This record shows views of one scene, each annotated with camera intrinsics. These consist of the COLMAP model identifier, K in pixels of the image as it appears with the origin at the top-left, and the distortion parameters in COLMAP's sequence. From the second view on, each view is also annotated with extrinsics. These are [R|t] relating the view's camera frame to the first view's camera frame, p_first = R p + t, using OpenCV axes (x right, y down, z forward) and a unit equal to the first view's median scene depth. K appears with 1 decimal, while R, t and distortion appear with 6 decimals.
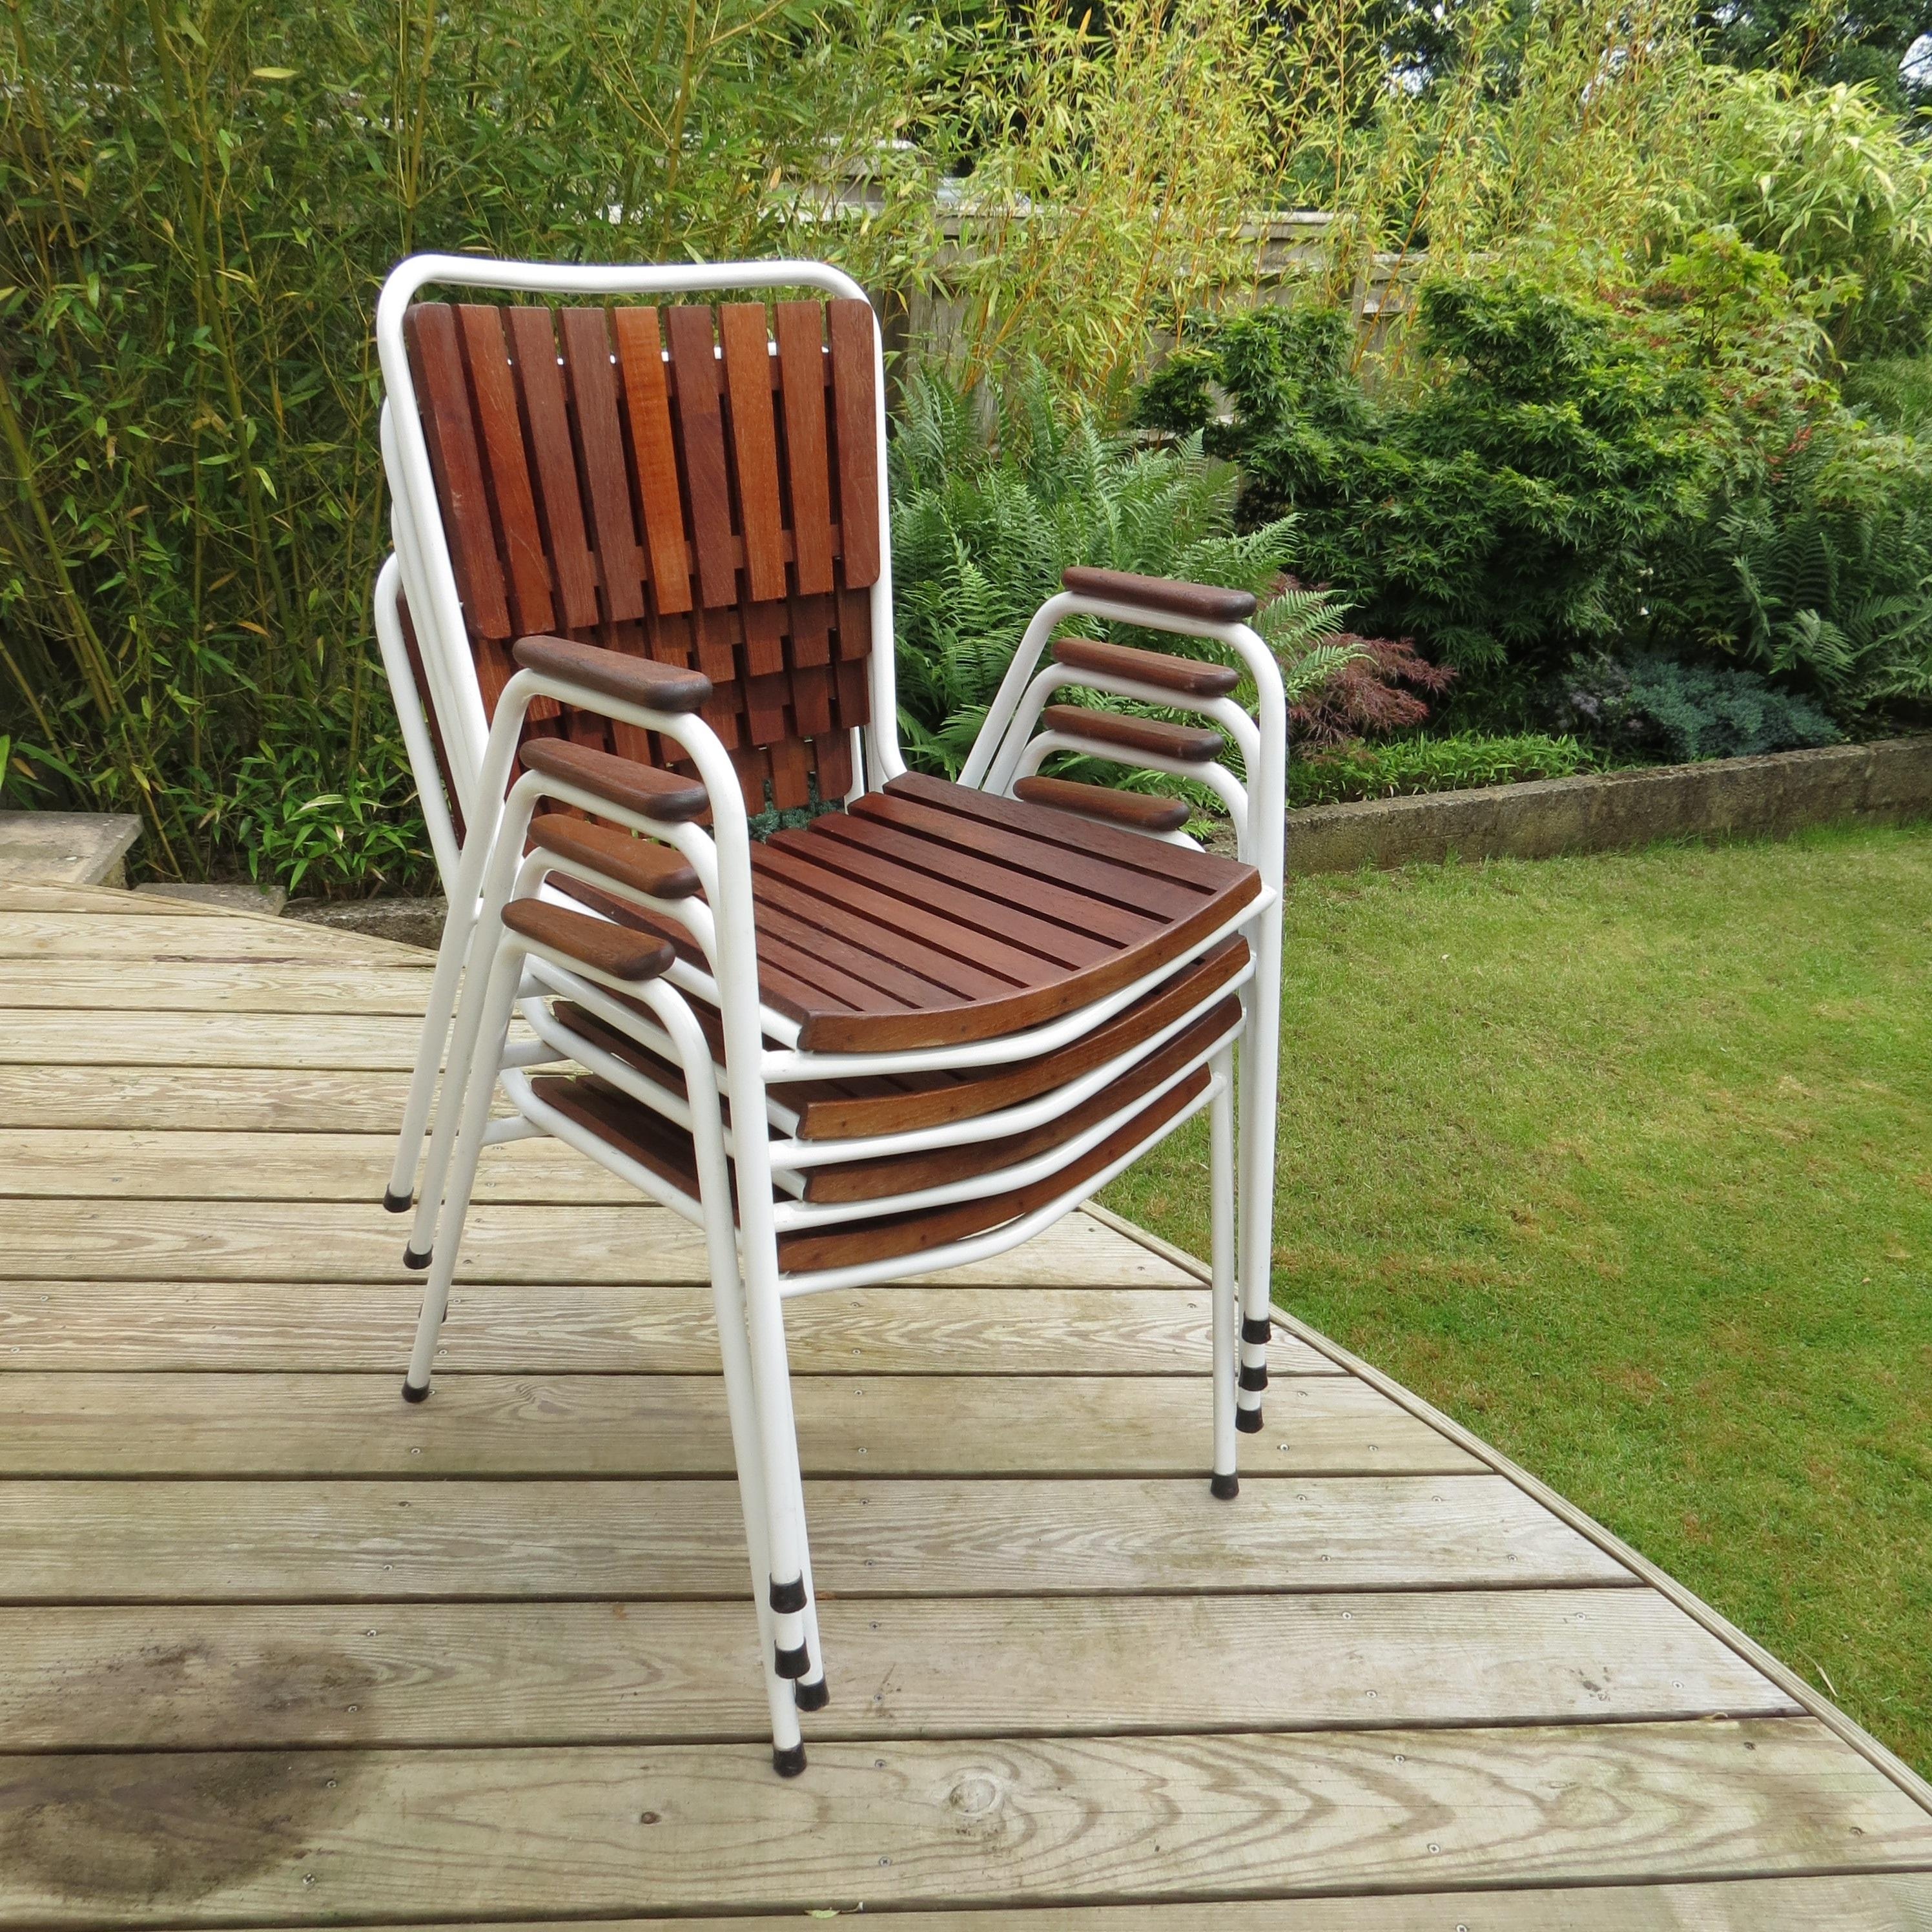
lens RADIAL K [[1852.3, 0, 969.3], [0, 1852.3, 975.7], [0, 0, 1]] dist [-0.018062, 0.000000]
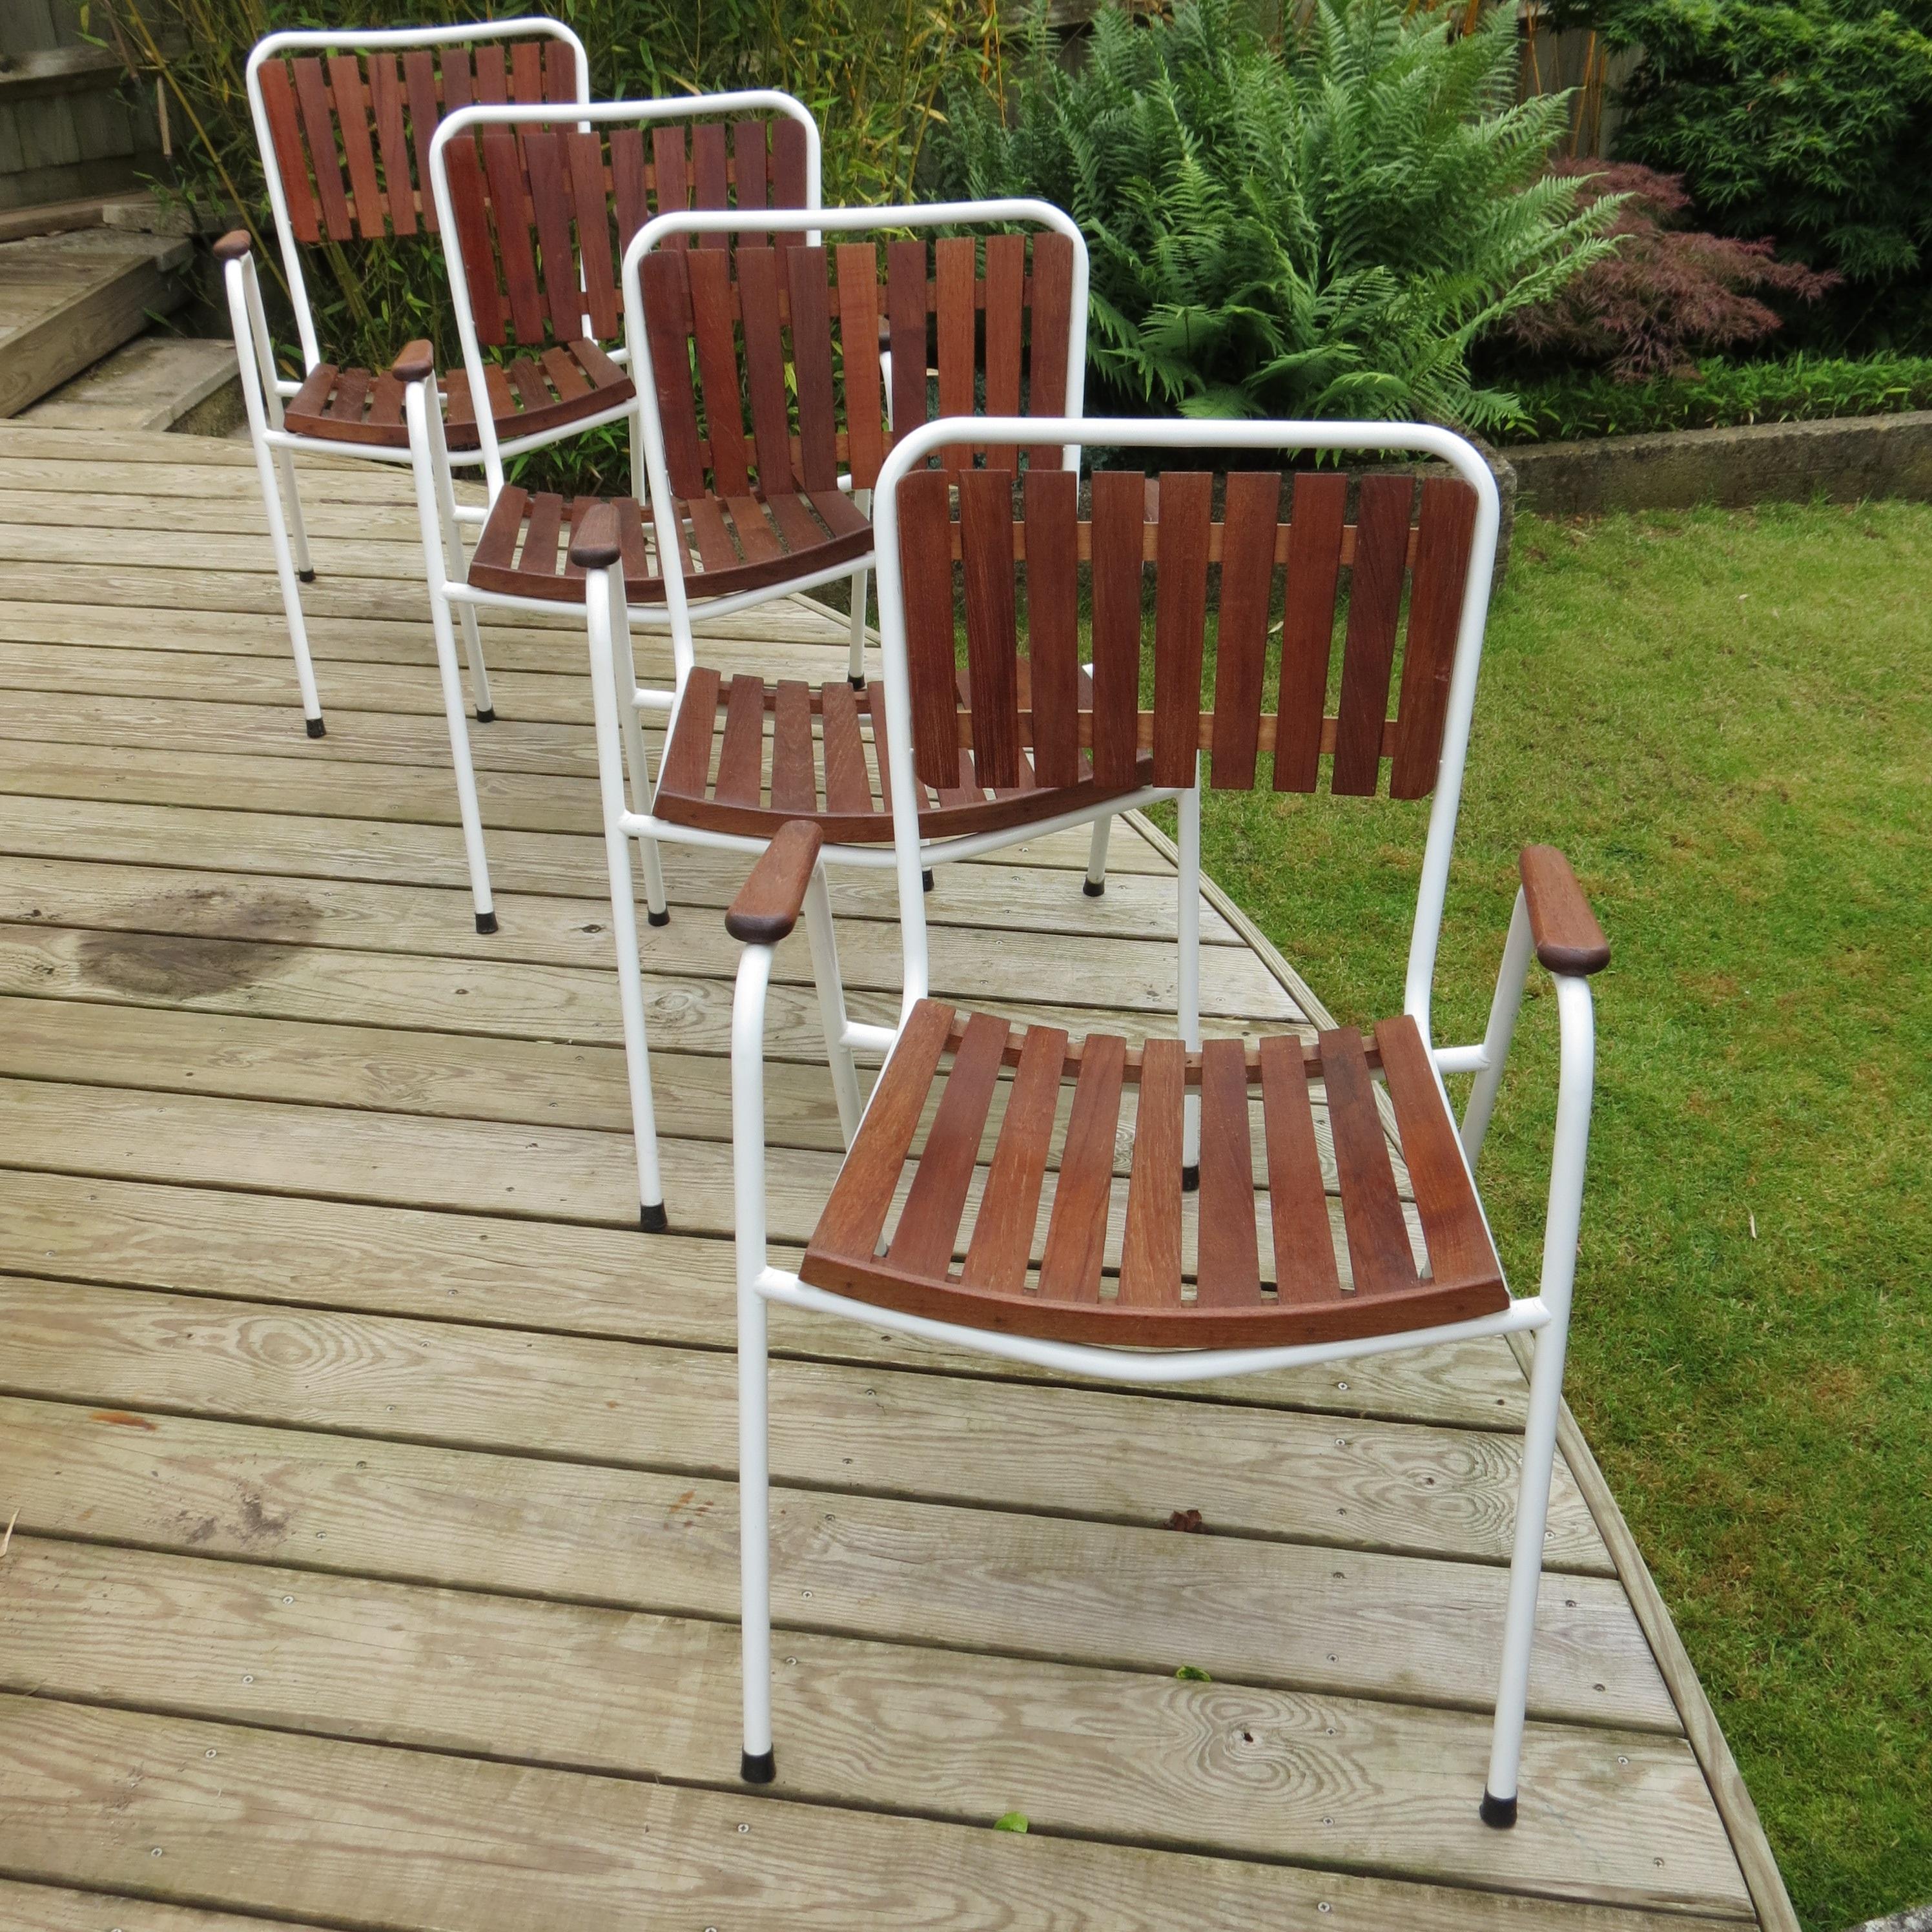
lens RADIAL K [[2281.6, 0, 962.6], [0, 2281.6, 976.3], [0, 0, 1]] dist [-0.023772, 0.000000]
pose [[0.965129, 0.063937, -0.253845, 0.247856], [-0.033911, 0.992079, 0.120948, 0.070567], [0.259568, -0.108122, 0.959653, -0.247259]]
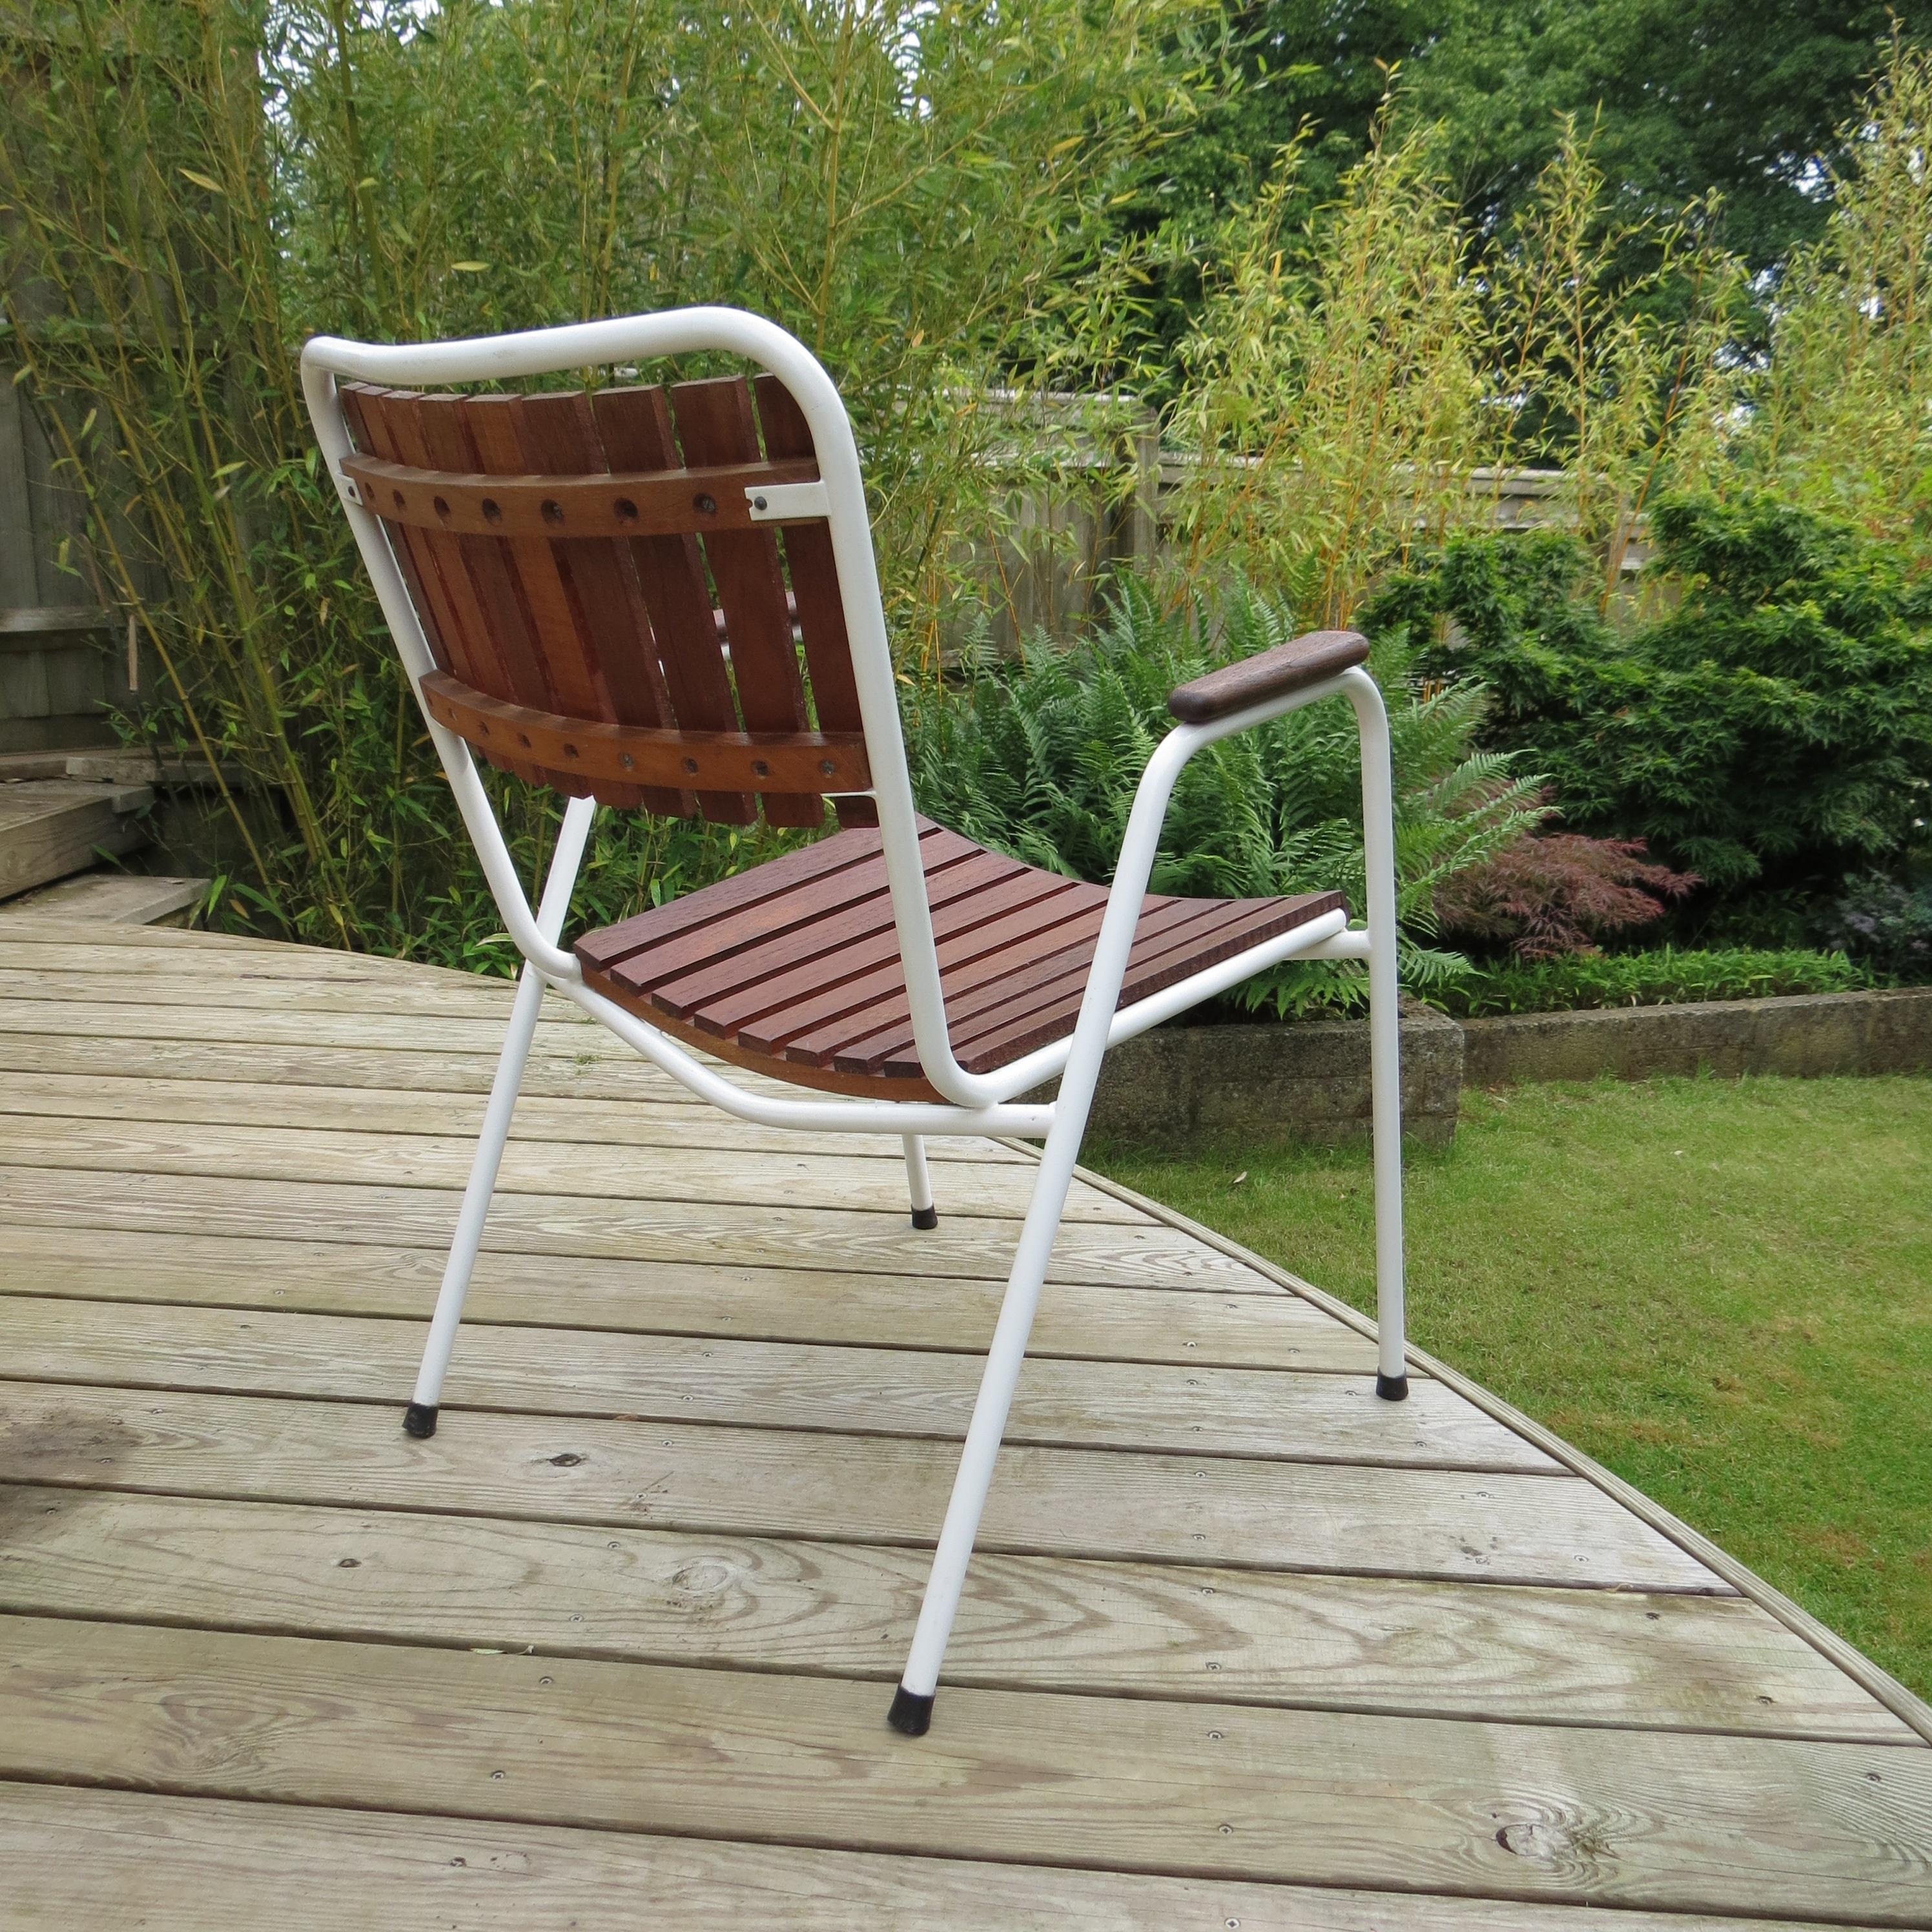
lens RADIAL K [[1852.3, 0, 964.3], [0, 1852.3, 975.7], [0, 0, 1]] dist [-0.018062, 0.000000]
pose [[0.982567, -0.005155, -0.185835, 0.106608], [-0.030091, 0.982024, -0.186342, 0.115865], [0.183455, 0.188685, 0.964750, 0.037638]]
